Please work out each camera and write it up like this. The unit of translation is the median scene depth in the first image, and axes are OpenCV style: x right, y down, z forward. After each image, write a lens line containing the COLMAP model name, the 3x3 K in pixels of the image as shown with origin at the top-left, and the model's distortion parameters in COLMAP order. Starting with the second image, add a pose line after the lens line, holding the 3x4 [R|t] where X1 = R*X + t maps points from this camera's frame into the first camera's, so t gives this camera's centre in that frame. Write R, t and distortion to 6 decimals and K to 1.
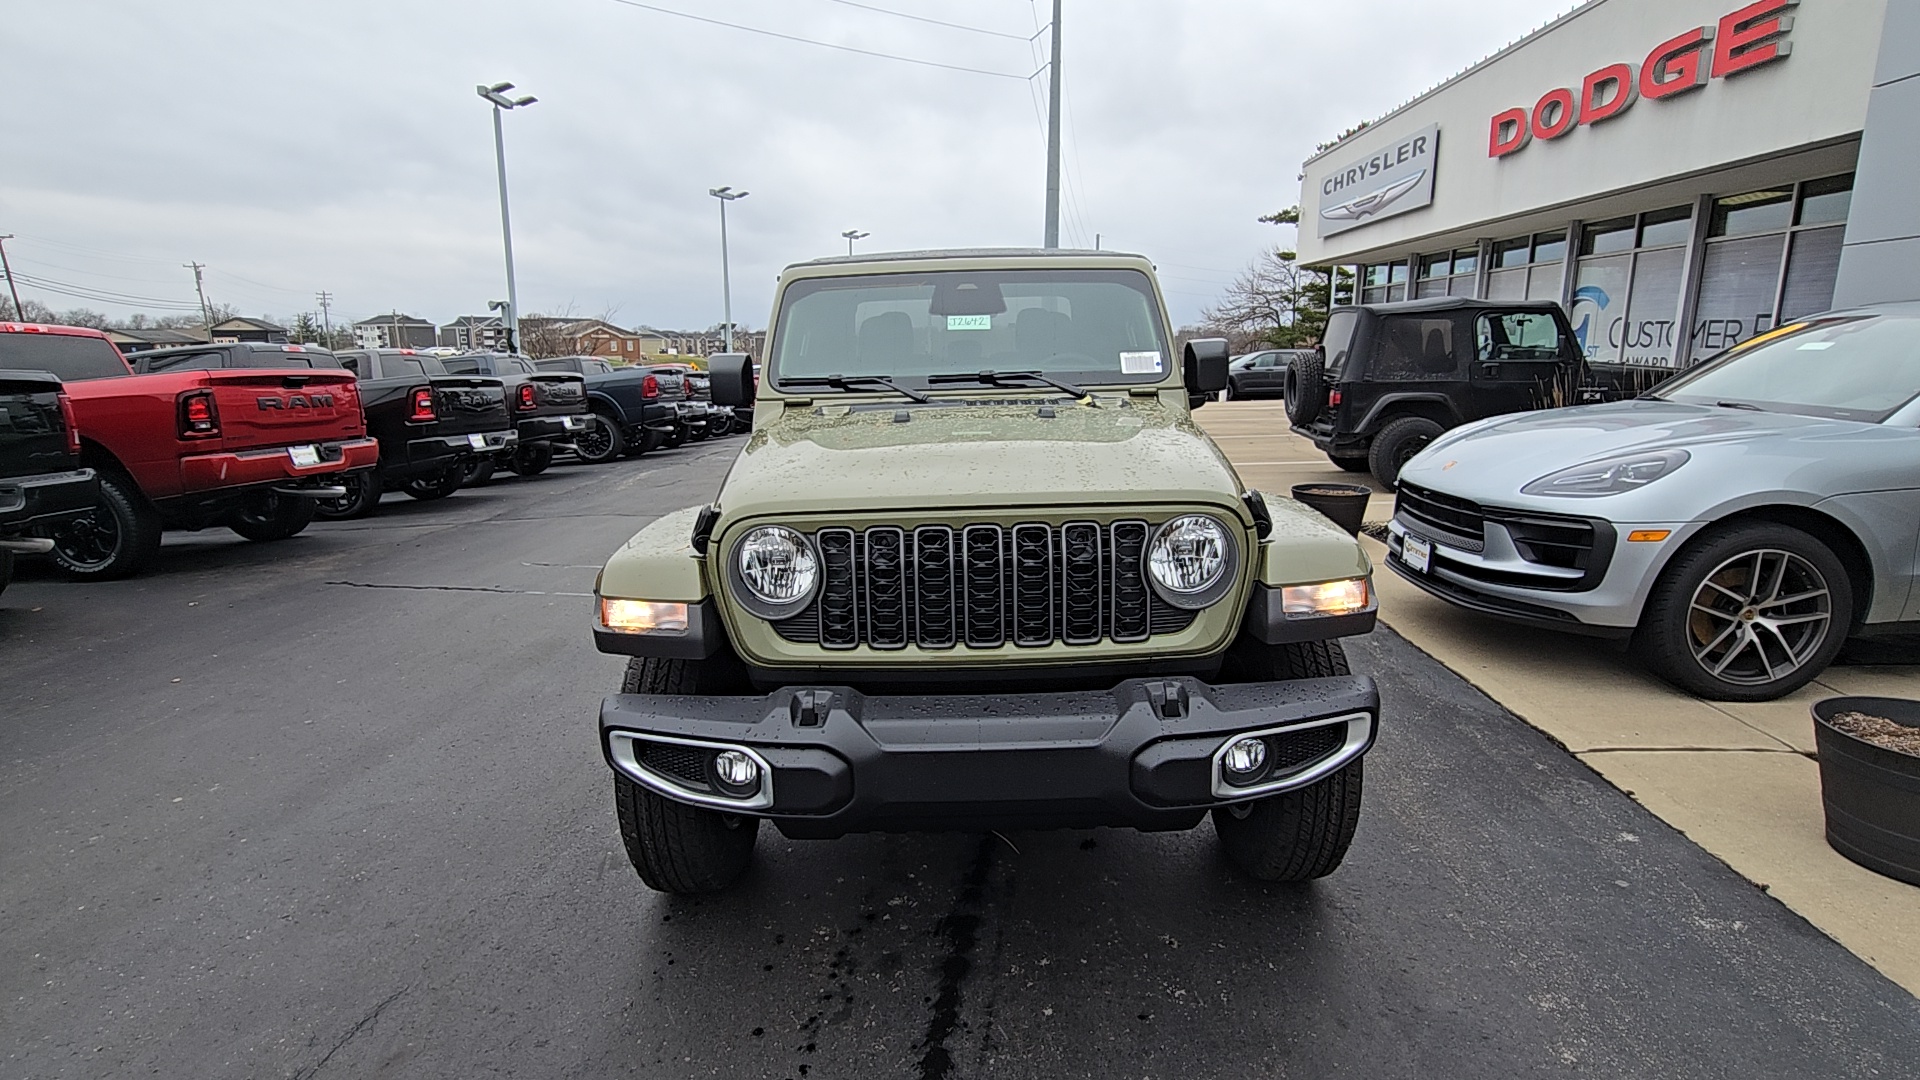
lens RADIAL K [[969.8, 0, 953.4], [0, 969.8, 556.2], [0, 0, 1]] dist [0.000230, -0.000309]
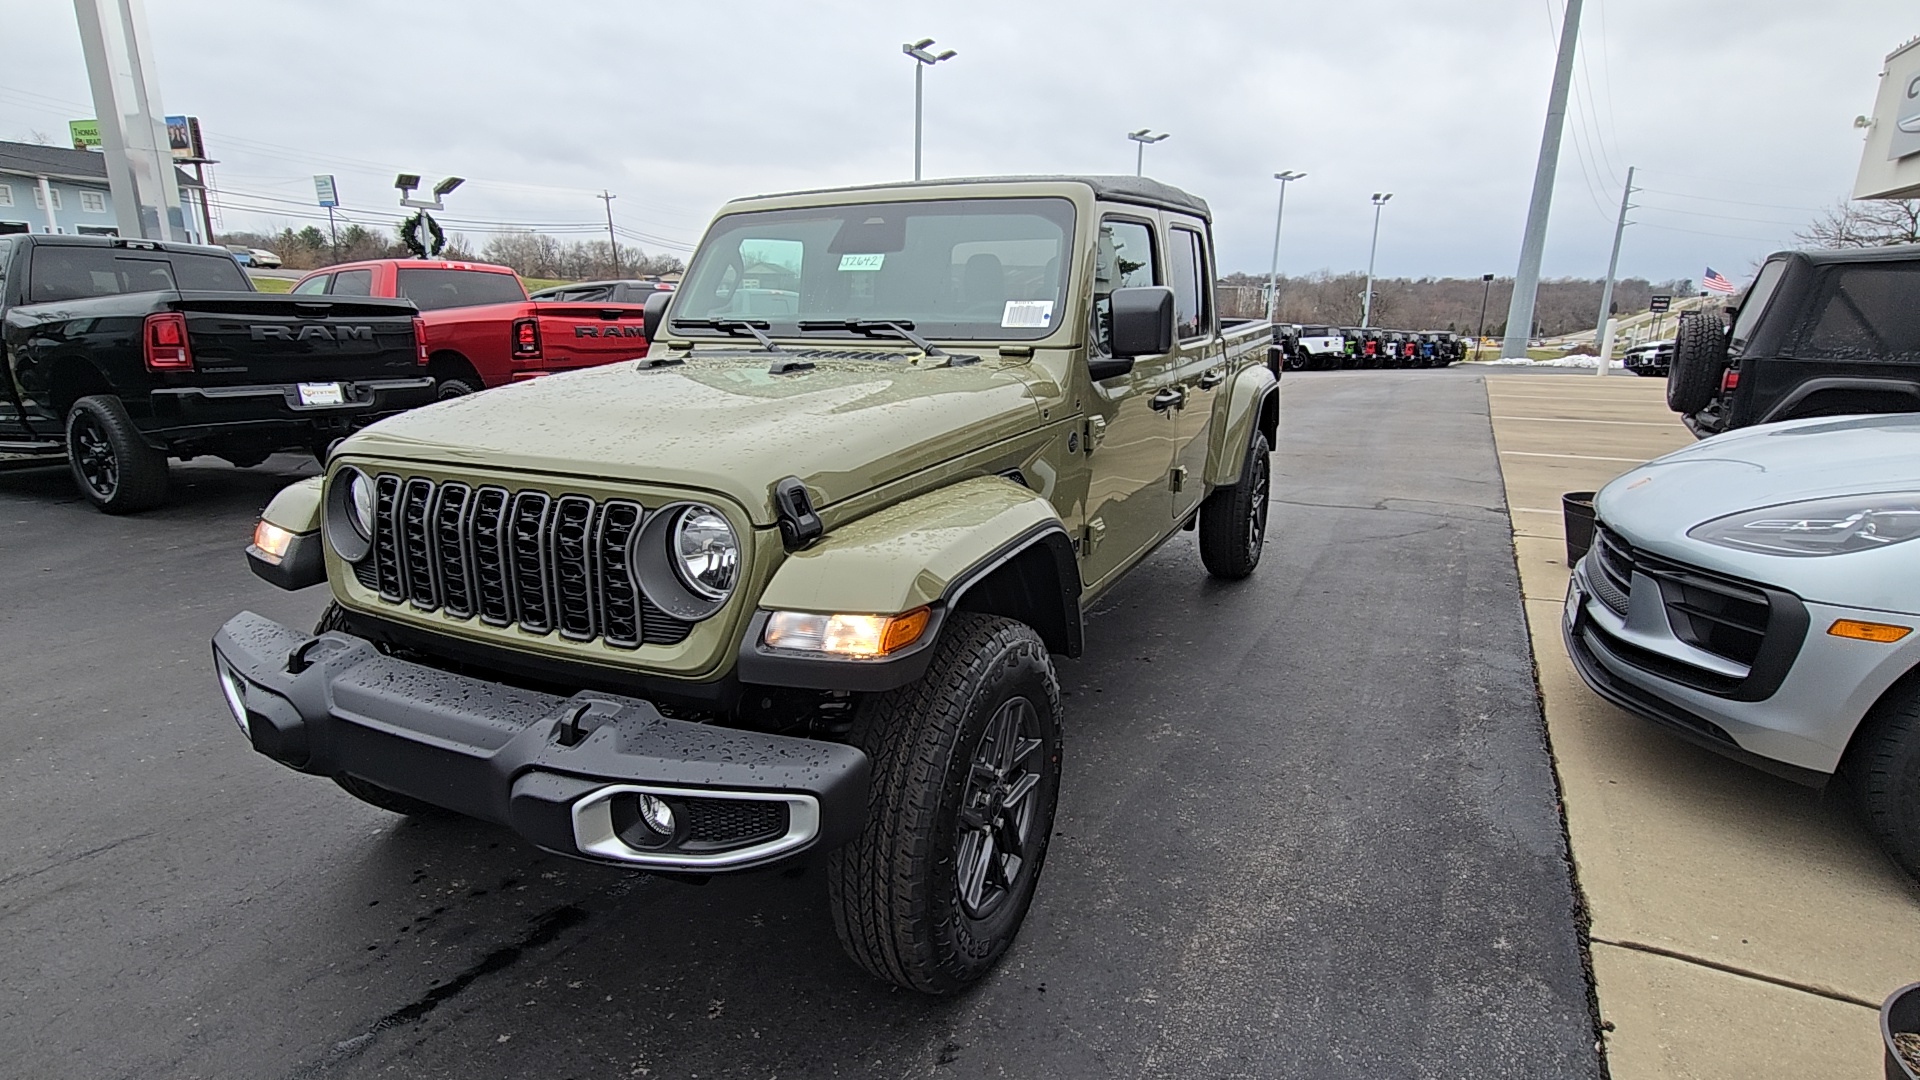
lens RADIAL K [[969.8, 0, 959.9], [0, 969.8, 552.9], [0, 0, 1]] dist [0.000230, -0.000309]
pose [[0.899351, 0.132393, -0.416700, 0.296907], [-0.112926, 0.991053, 0.071150, -0.031630], [0.422392, -0.016932, 0.906255, 0.141952]]
